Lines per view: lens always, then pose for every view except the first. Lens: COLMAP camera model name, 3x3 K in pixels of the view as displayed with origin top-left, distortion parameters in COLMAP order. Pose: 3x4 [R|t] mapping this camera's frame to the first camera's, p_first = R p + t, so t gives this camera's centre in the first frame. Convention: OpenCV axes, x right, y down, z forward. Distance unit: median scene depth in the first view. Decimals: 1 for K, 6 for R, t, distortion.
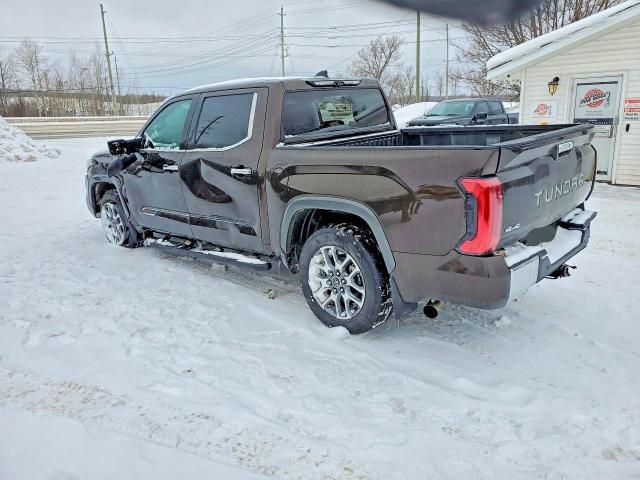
lens RADIAL K [[511.8, 0, 320.0], [0, 511.8, 240.0], [0, 0, 1]] dist [0.006213, 0.009204]
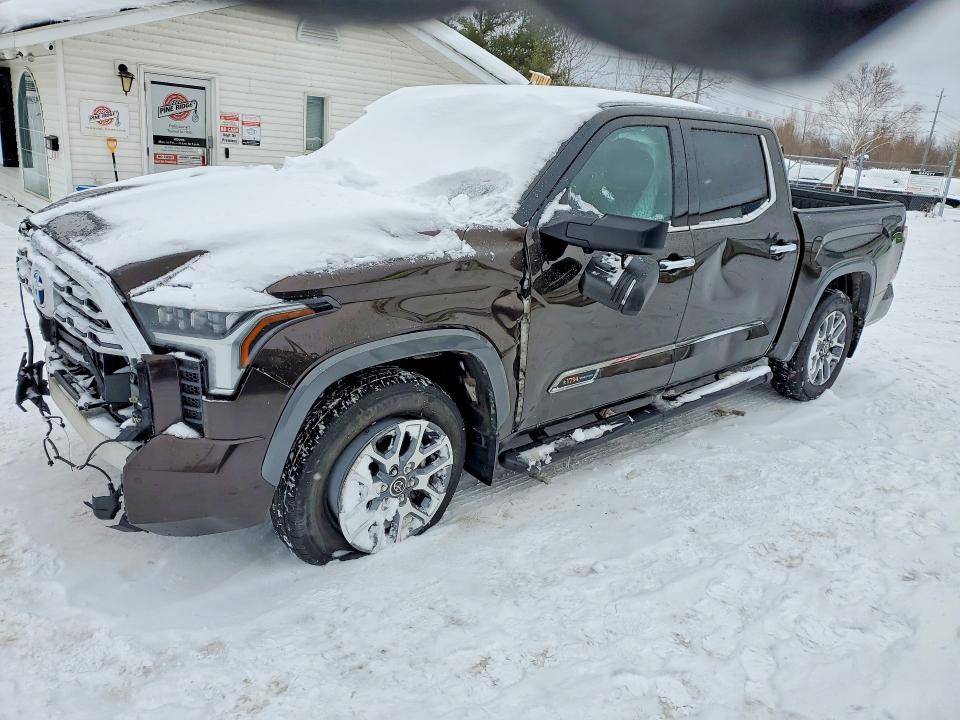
lens RADIAL K [[767.8, 0, 480.0], [0, 767.8, 360.0], [0, 0, 1]] dist [0.006213, 0.009204]
pose [[0.042670, -0.246238, 0.968270, -0.552794], [0.161742, 0.958071, 0.236516, -0.136193], [-0.985910, 0.146518, 0.080707, 0.595840]]
